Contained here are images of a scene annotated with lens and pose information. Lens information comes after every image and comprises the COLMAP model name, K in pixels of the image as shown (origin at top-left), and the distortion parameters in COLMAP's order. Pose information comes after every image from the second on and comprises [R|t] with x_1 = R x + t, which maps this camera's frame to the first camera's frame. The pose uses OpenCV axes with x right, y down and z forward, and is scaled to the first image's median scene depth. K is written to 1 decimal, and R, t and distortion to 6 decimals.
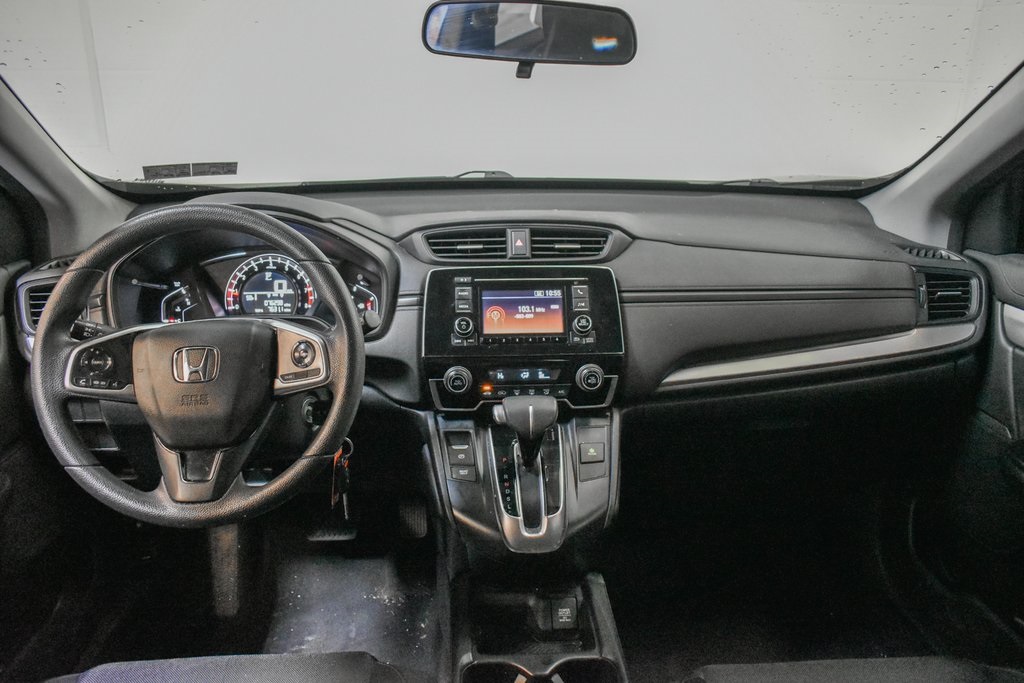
lens RADIAL K [[779.8, 0, 511.7], [0, 779.8, 335.5], [0, 0, 1]] dist [-0.011555, 0.004620]
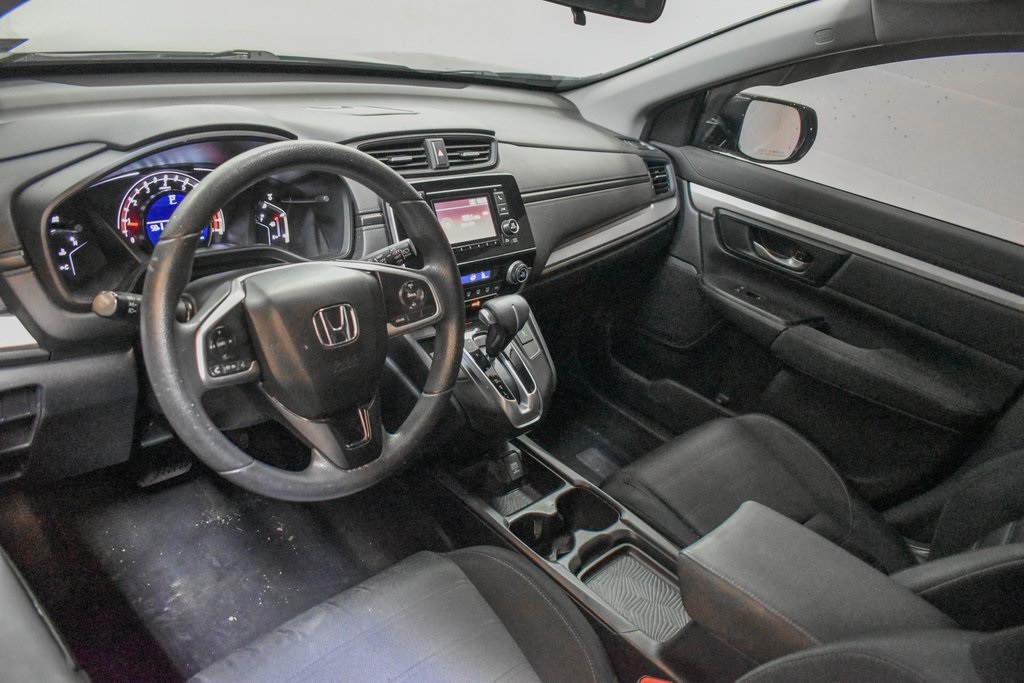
lens RADIAL K [[779.8, 0, 508.5], [0, 779.8, 348.7], [0, 0, 1]] dist [-0.011555, 0.004620]
pose [[0.730163, -0.198560, 0.653786, -0.681884], [0.043825, 0.968484, 0.245192, -0.119715], [-0.681866, -0.150378, 0.715853, 0.146005]]
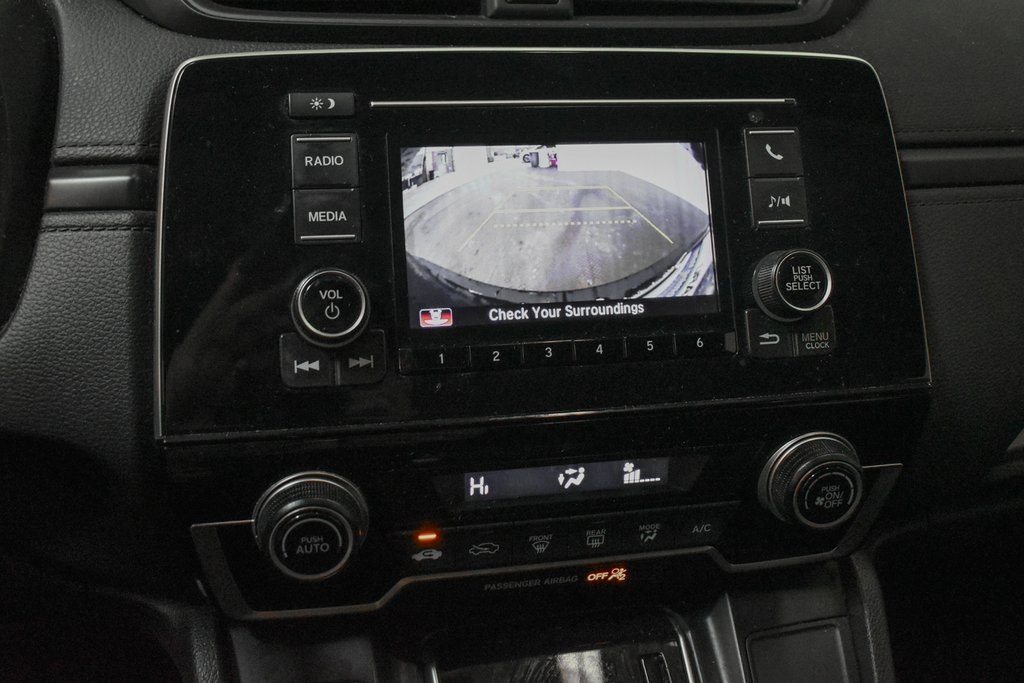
lens RADIAL K [[1087.7, 0, 522.5], [0, 1087.7, 262.6], [0, 0, 1]] dist [-0.027484, 0.000000]
pose [[0.986982, -0.014968, 0.160133, -0.054741], [-0.007659, 0.990156, 0.139760, -0.069042], [-0.160649, -0.139167, 0.977151, 0.644190]]
